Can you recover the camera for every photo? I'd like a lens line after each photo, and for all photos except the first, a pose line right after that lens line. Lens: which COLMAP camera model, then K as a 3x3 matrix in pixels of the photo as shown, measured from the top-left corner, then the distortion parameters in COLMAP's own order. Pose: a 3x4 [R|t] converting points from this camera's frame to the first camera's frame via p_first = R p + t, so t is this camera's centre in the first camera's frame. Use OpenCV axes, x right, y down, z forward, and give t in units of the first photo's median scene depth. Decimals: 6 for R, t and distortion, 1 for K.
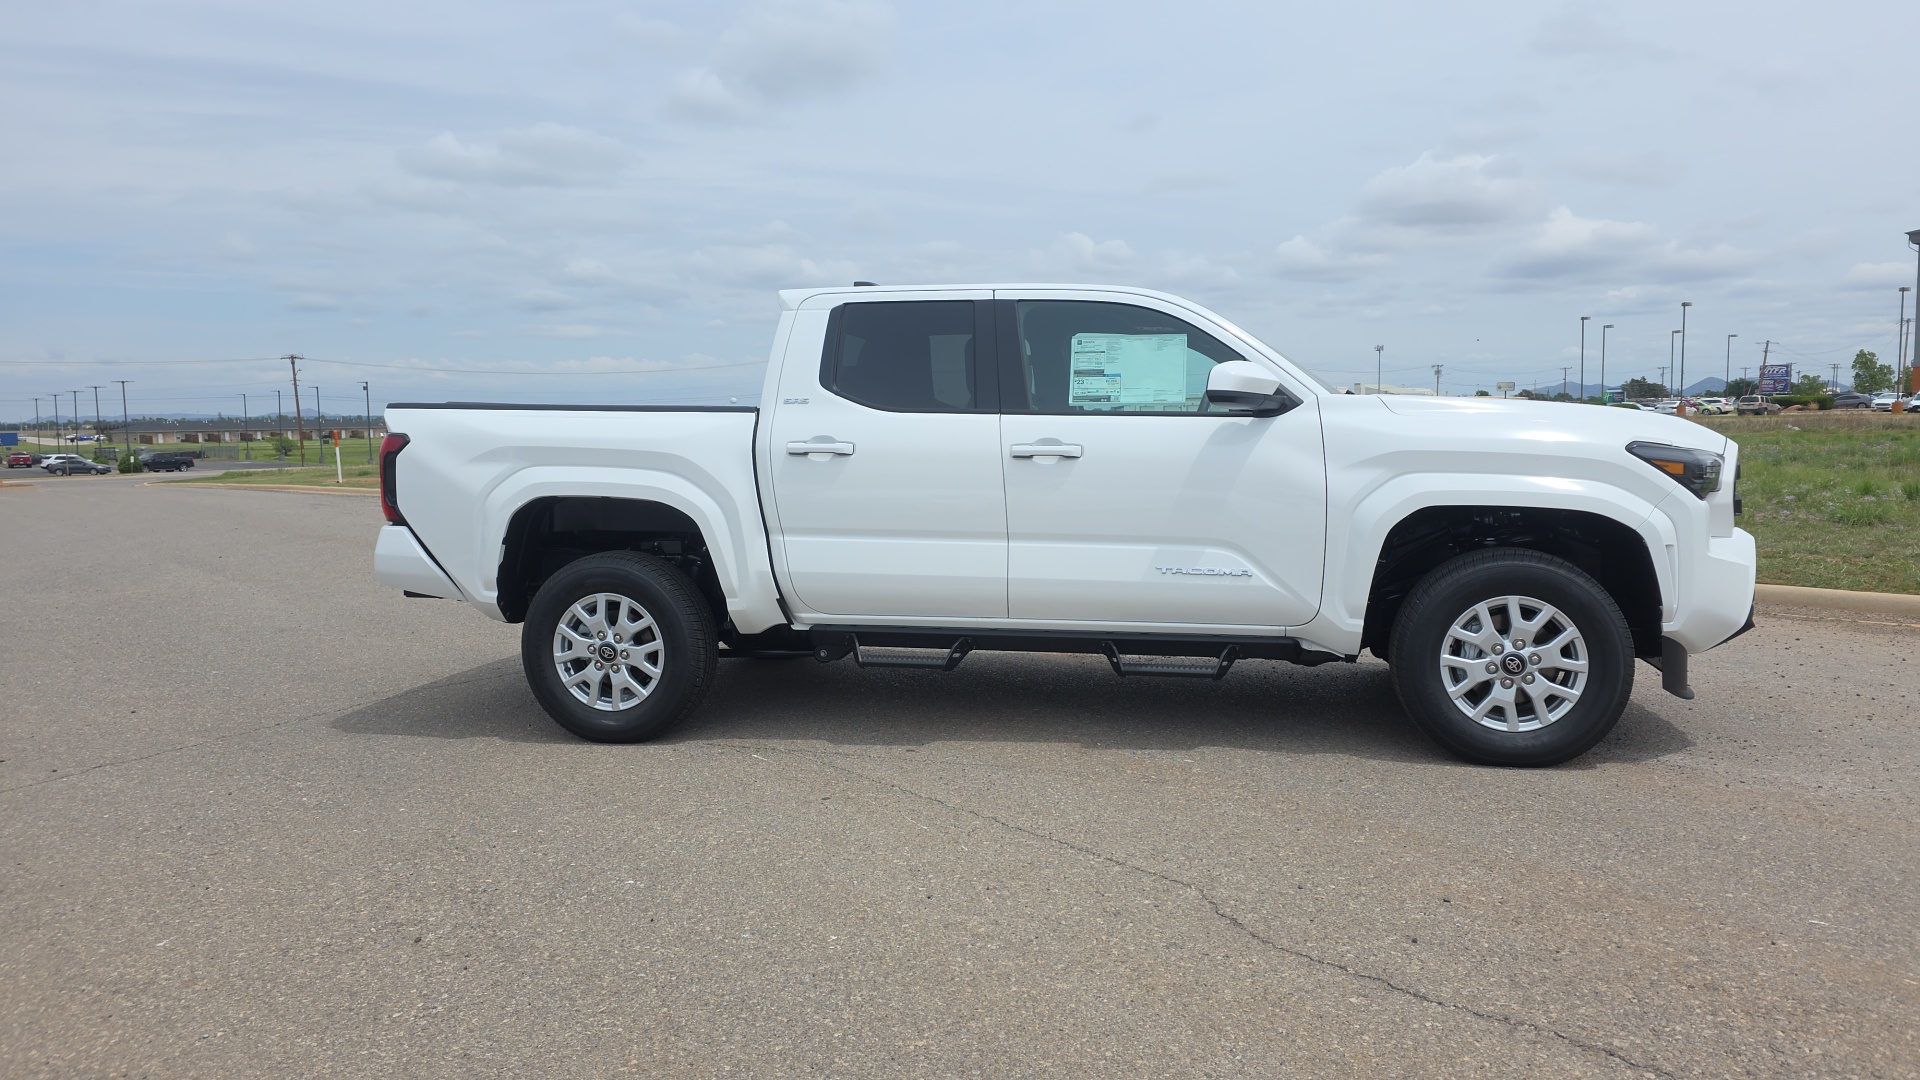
lens RADIAL K [[1332.4, 0, 960.0], [0, 1332.4, 540.0], [0, 0, 1]] dist [0.058033, -0.054755]
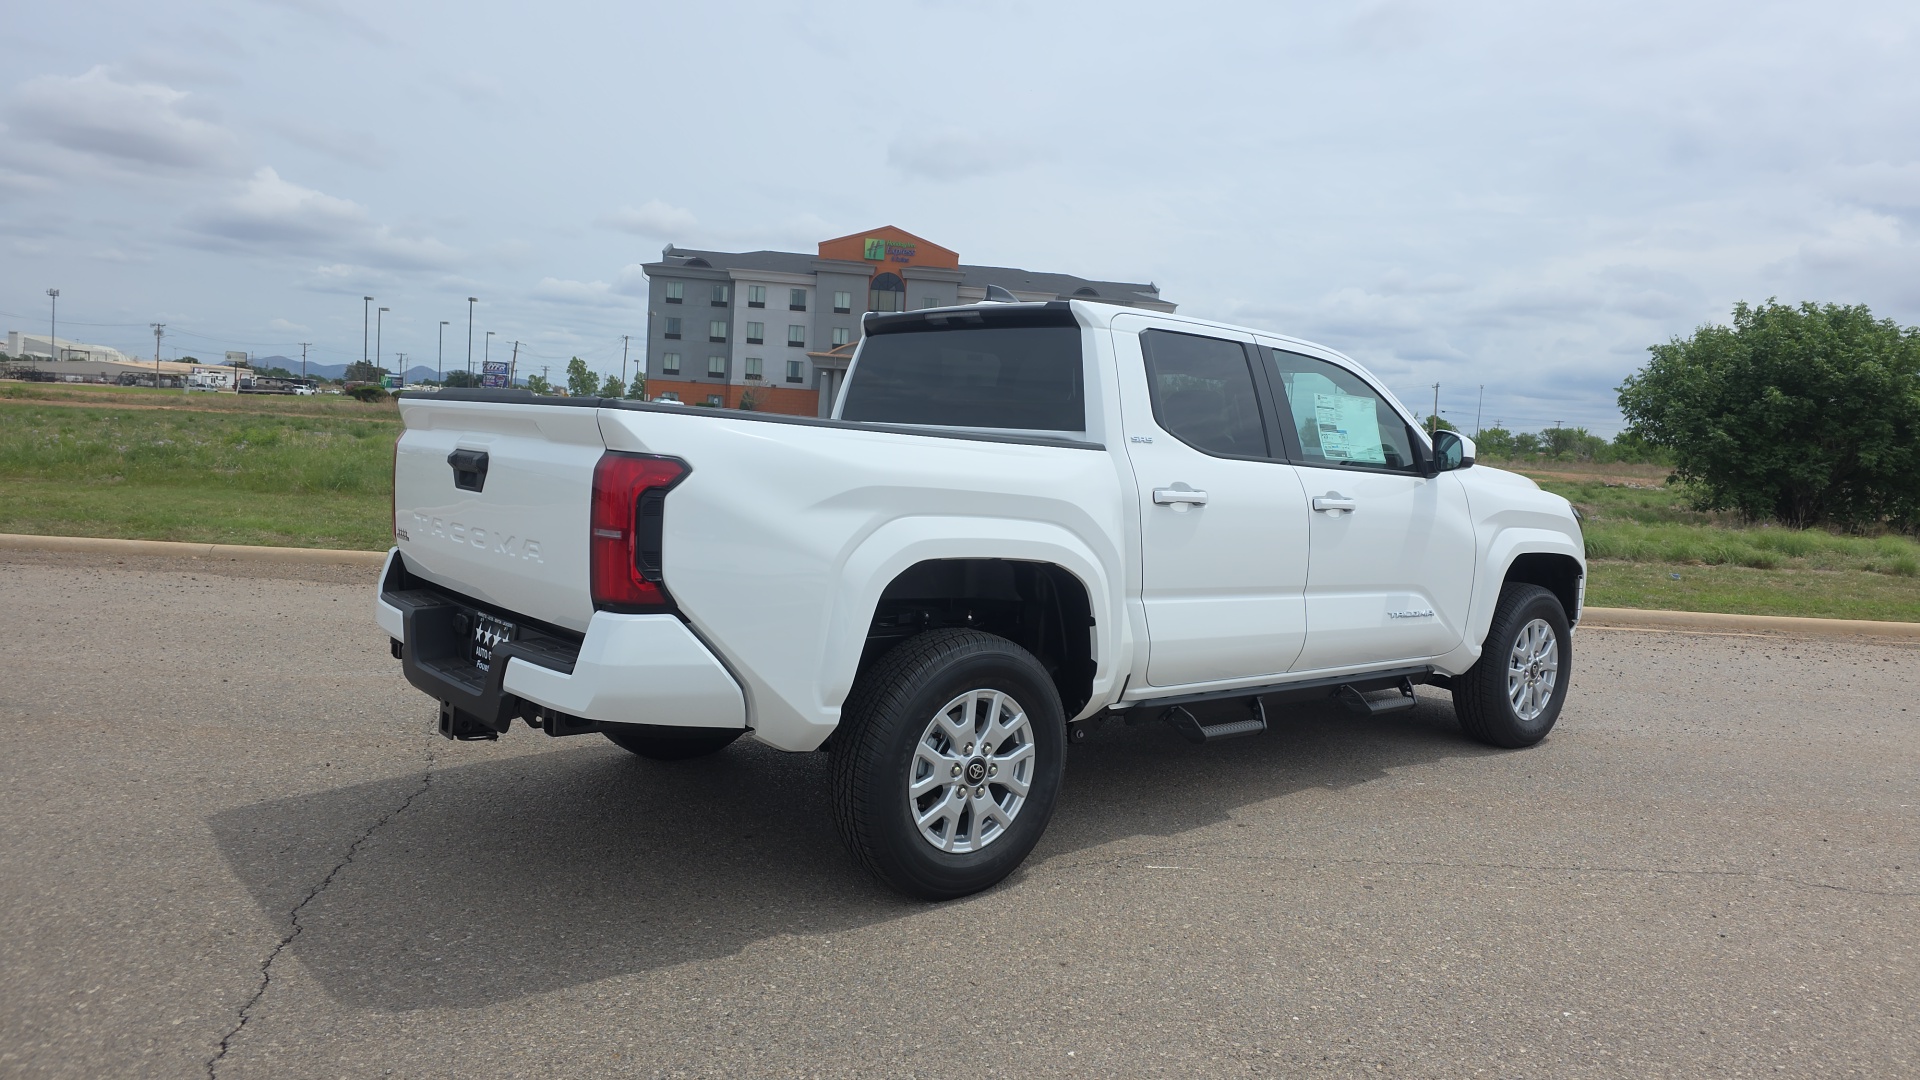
lens RADIAL K [[1340.3, 0, 1033.1], [0, 1340.3, 534.5], [0, 0, 1]] dist [0.089444, -0.069025]
pose [[0.565433, -0.013832, 0.824678, -0.840462], [0.005732, 0.999901, 0.012842, -0.053449], [-0.824774, -0.002534, 0.565457, 0.557391]]
